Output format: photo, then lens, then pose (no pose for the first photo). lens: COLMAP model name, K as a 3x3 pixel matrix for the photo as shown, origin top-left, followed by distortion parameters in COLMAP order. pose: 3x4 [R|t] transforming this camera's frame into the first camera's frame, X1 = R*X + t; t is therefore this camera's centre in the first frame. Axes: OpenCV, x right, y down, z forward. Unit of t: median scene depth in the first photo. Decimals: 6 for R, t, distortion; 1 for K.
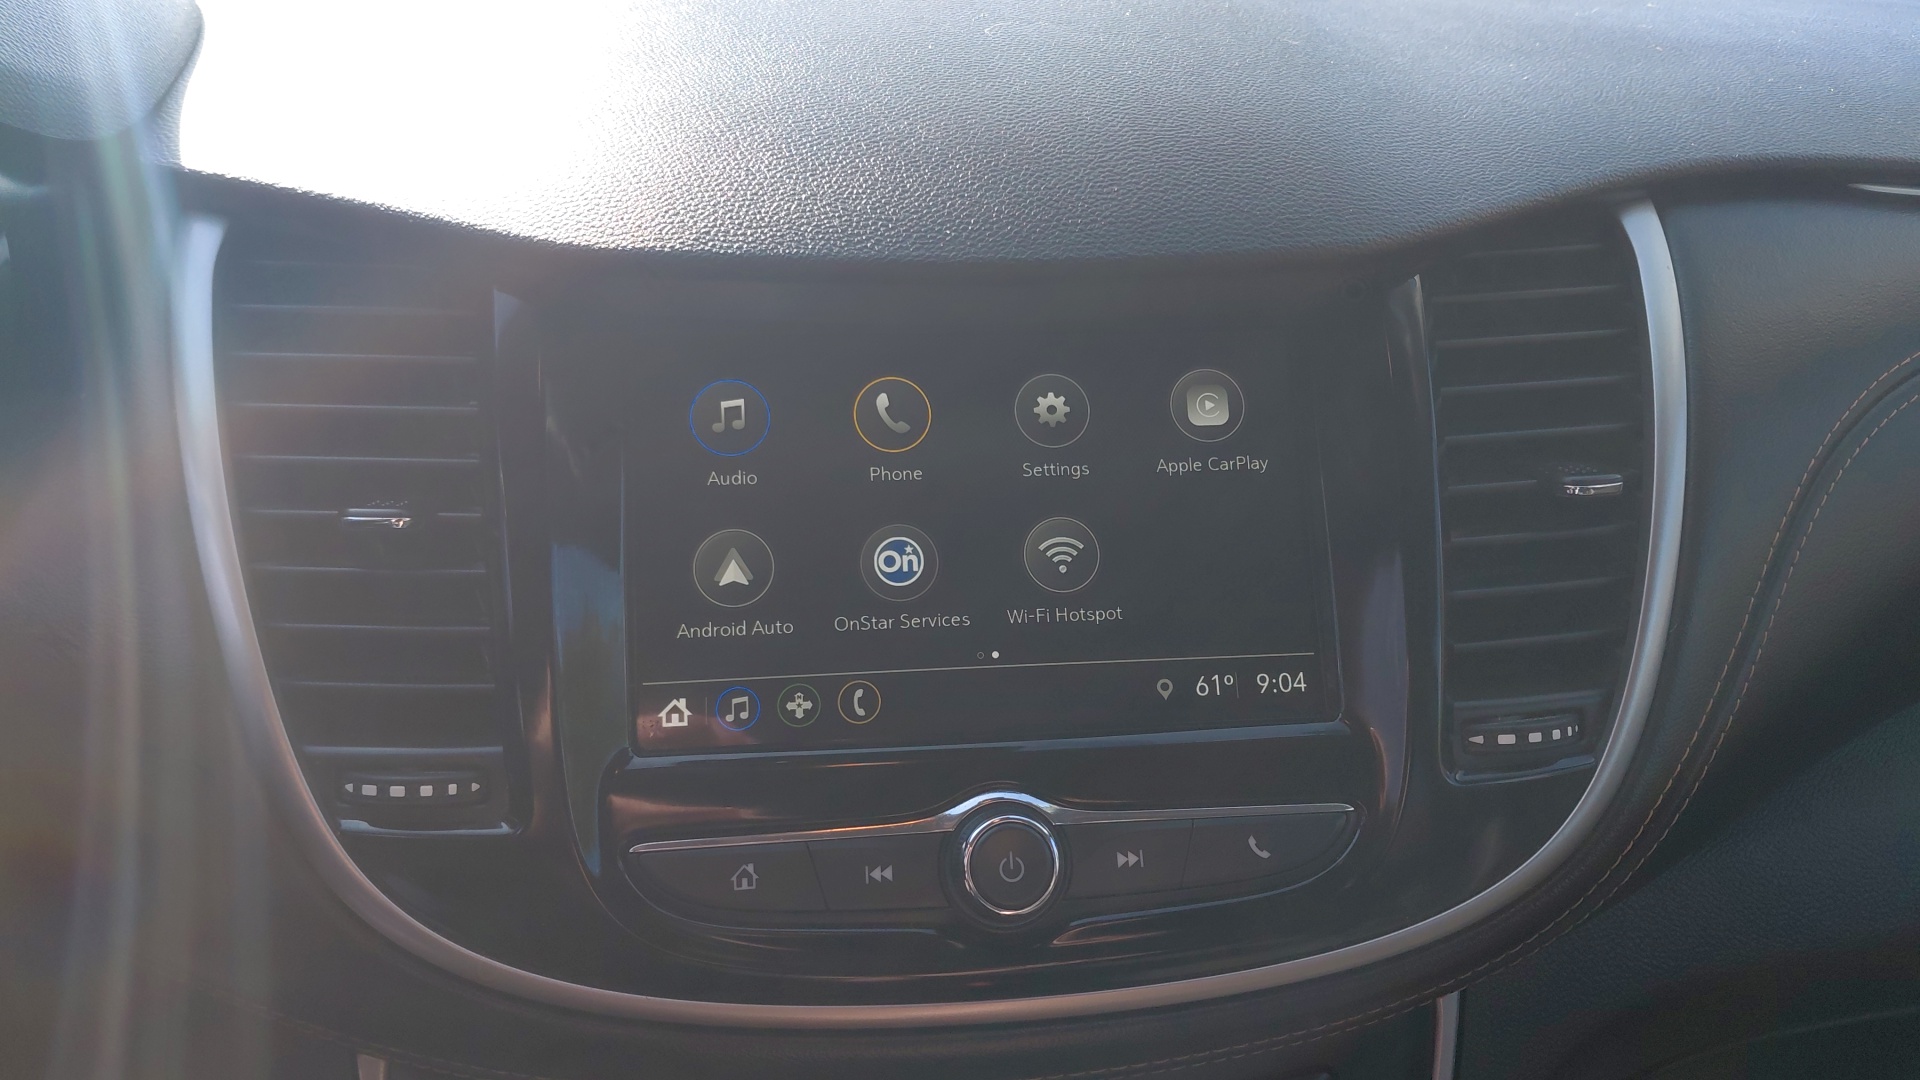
lens RADIAL K [[1286.7, 0, 966.7], [0, 1286.7, 558.9], [0, 0, 1]] dist [0.064230, -0.000579]
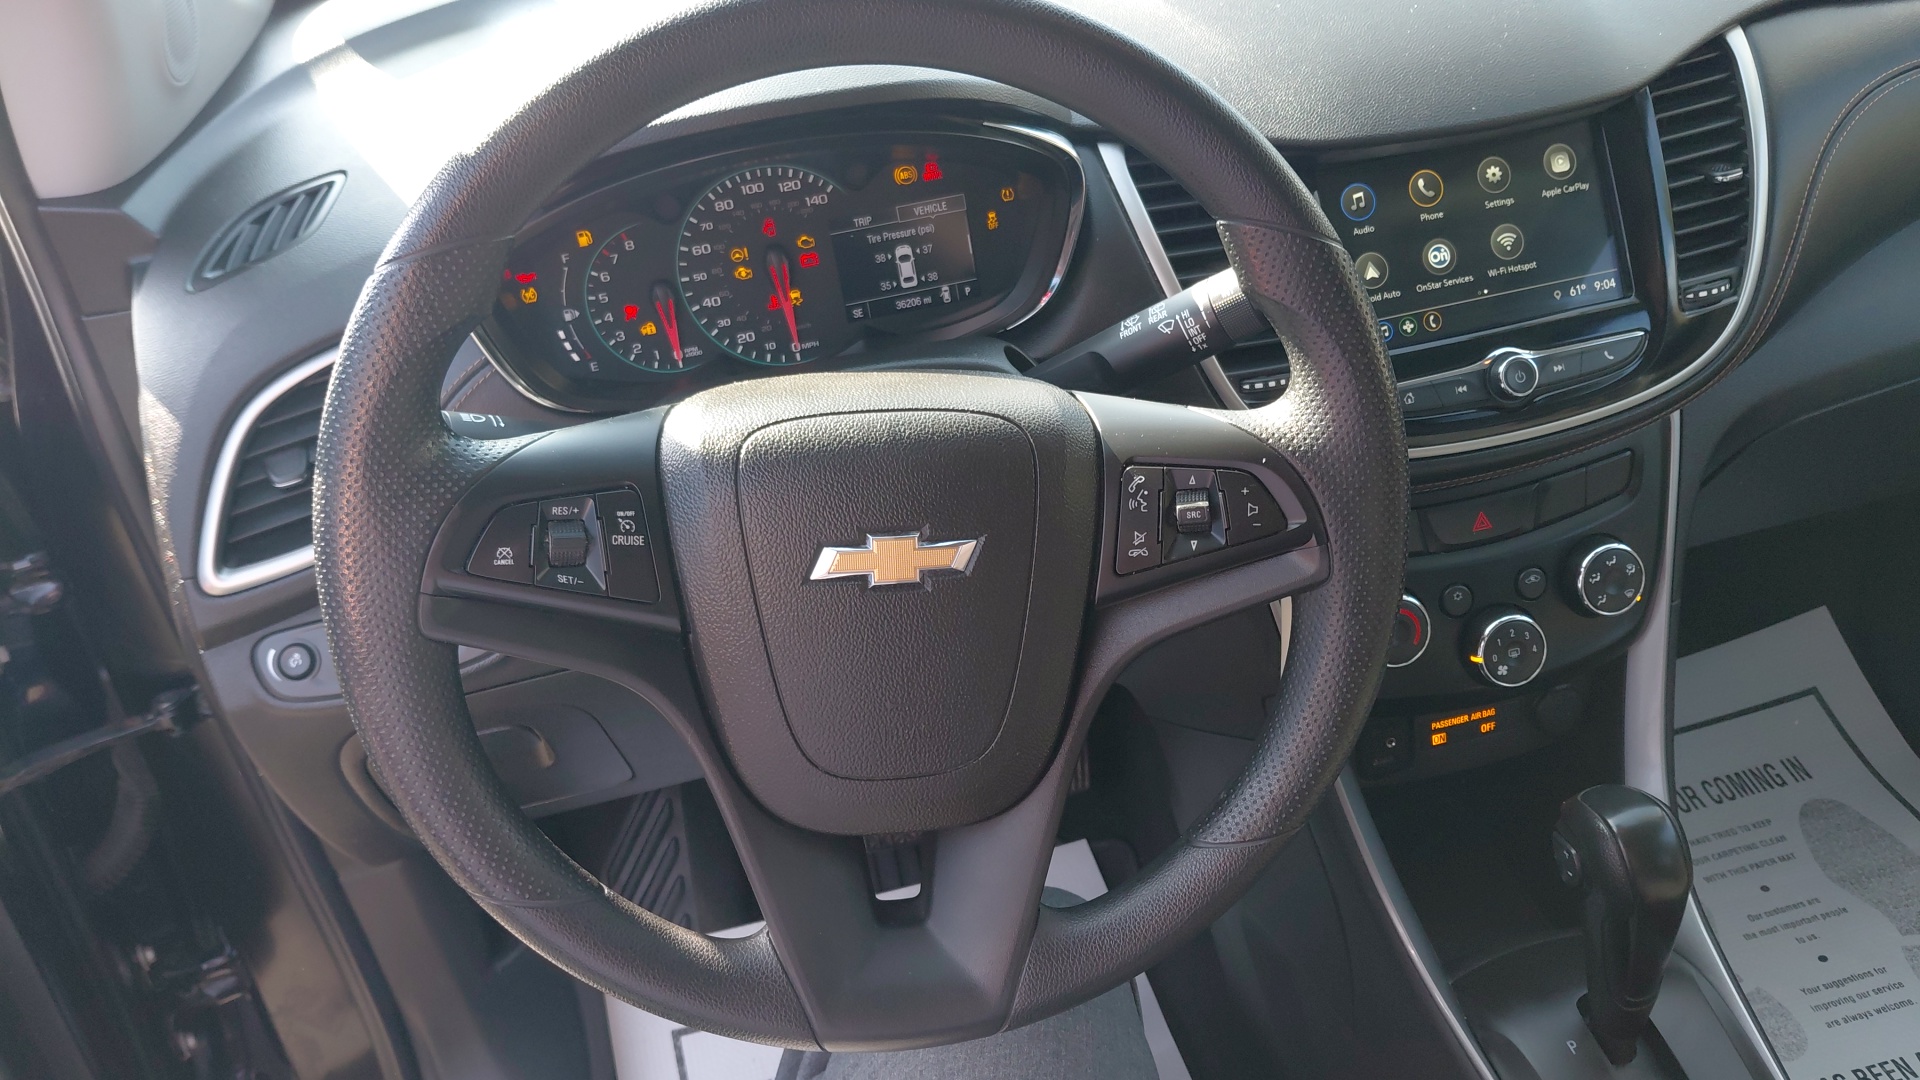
lens RADIAL K [[1410.6, 0, 960.0], [0, 1410.6, 540.0], [0, 0, 1]] dist [0.057904, -0.135929]
pose [[0.986095, -0.160214, 0.044137, -1.051851], [0.147378, 0.965828, 0.213203, -0.168378], [-0.076787, -0.203733, 0.976011, -1.424069]]
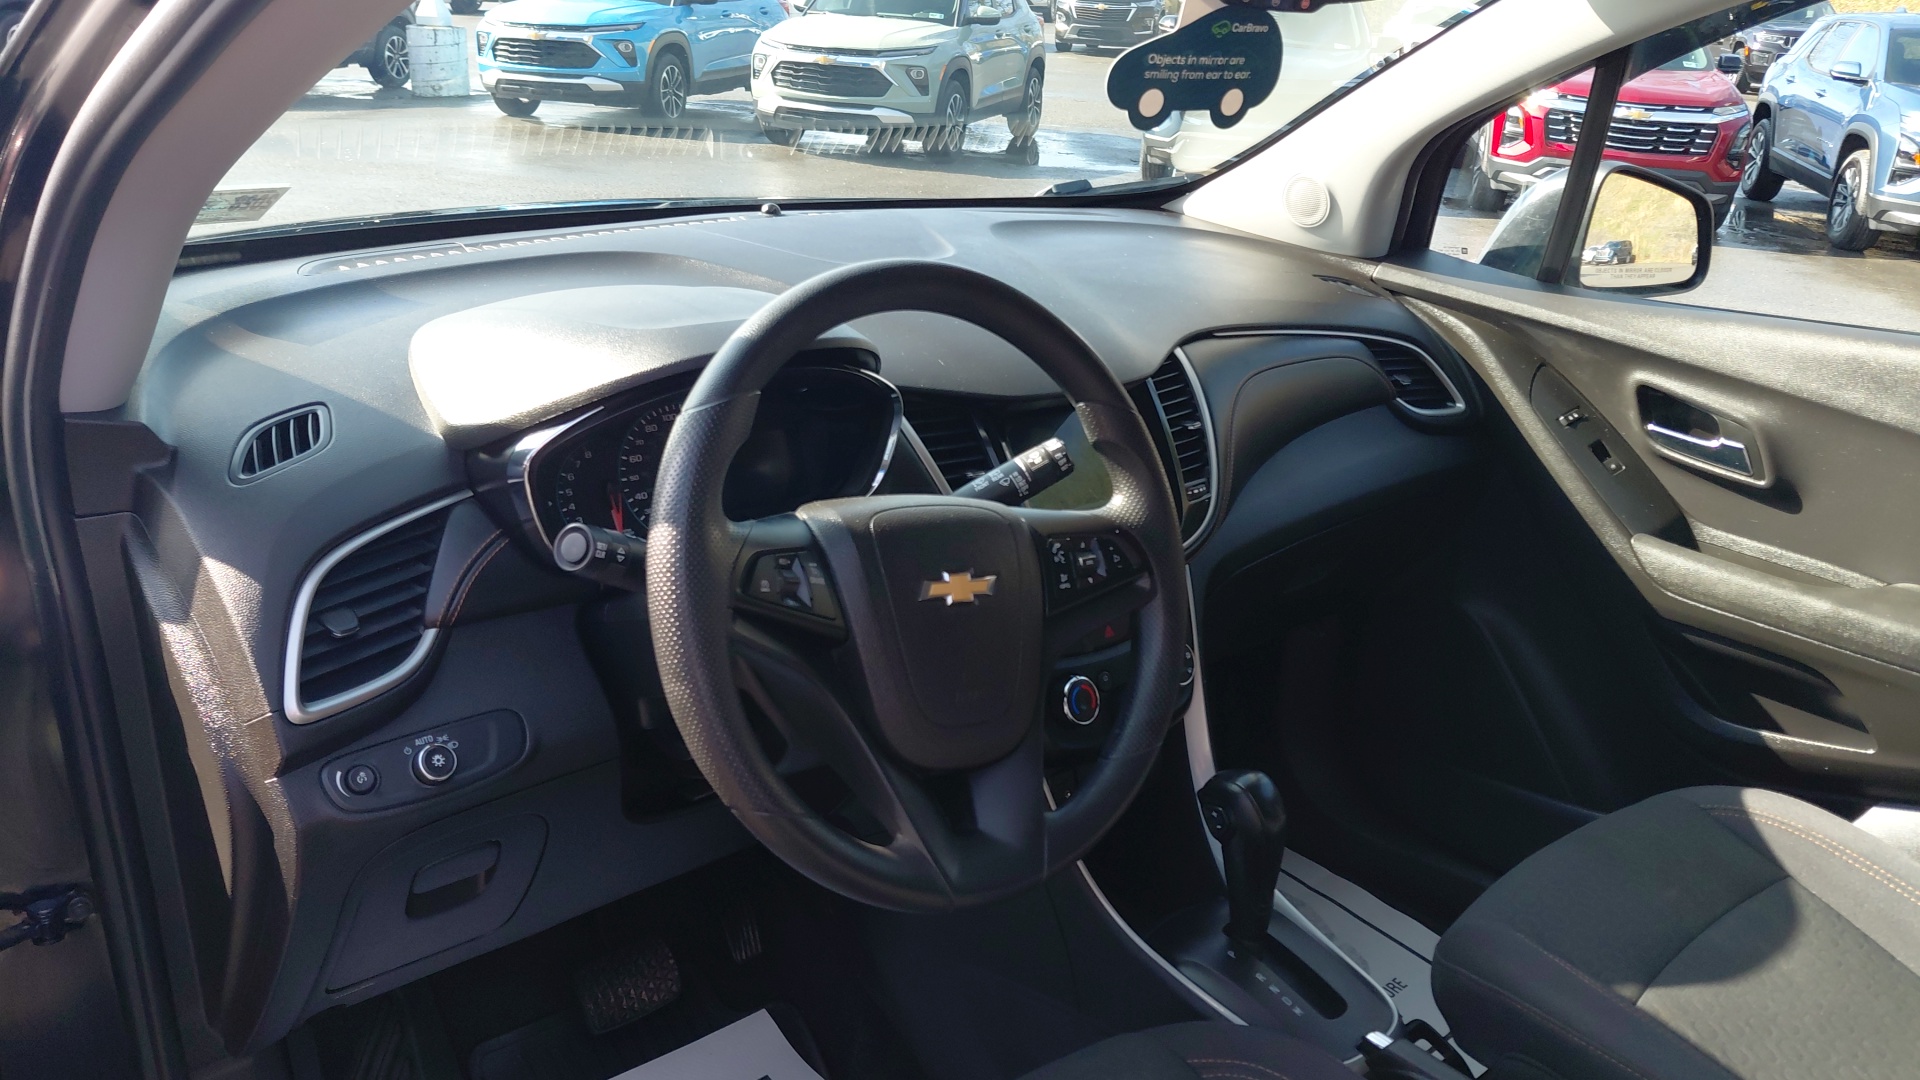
lens RADIAL K [[1440.8, 0, 960.0], [0, 1440.8, 540.0], [0, 0, 1]] dist [0.061607, -0.121975]
pose [[0.805790, -0.165293, 0.568666, -2.631869], [0.173044, 0.984067, 0.040835, -0.017298], [-0.566355, 0.065500, 0.821554, -2.142185]]
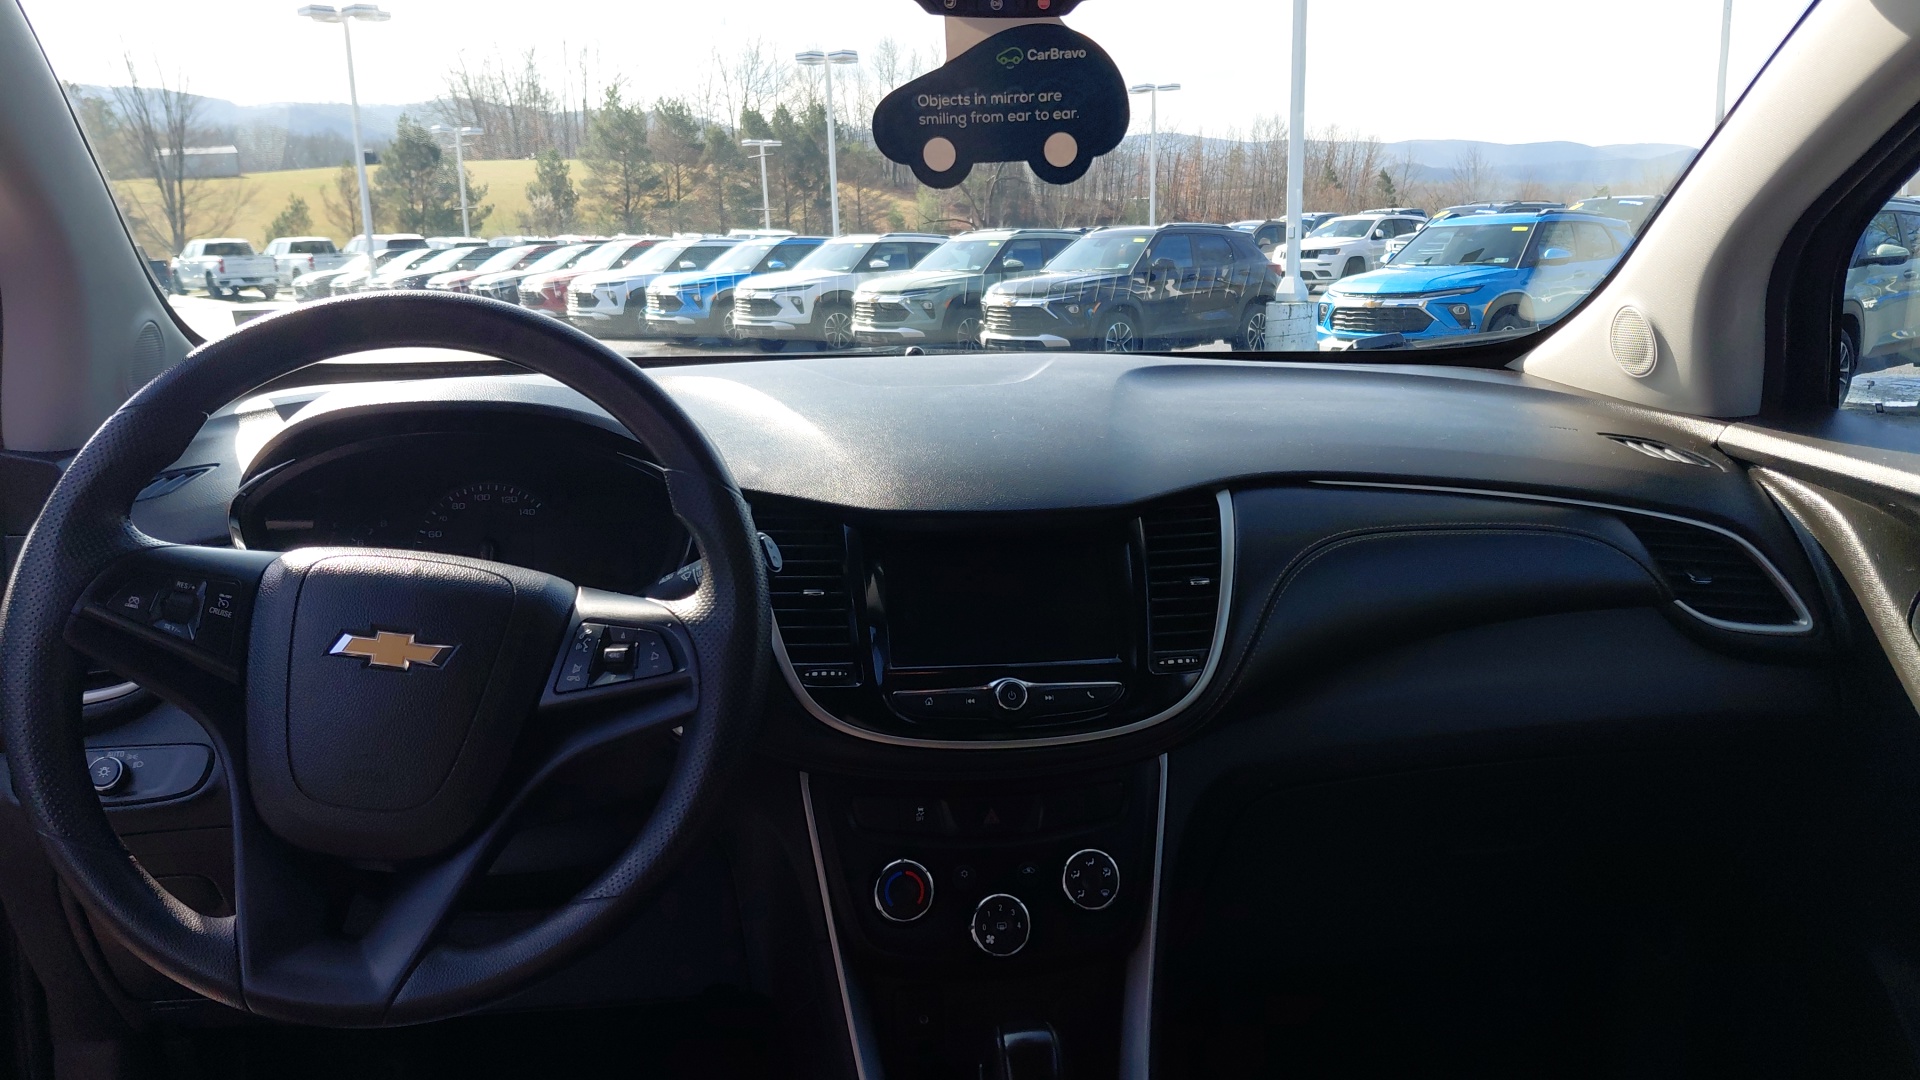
lens RADIAL K [[1426.1, 0, 960.0], [0, 1426.1, 540.0], [0, 0, 1]] dist [0.114774, -0.172190]
pose [[0.999486, -0.010823, 0.030191, -0.176211], [0.016602, 0.980006, -0.198273, 0.505153], [-0.027441, 0.198672, 0.979682, -2.296017]]
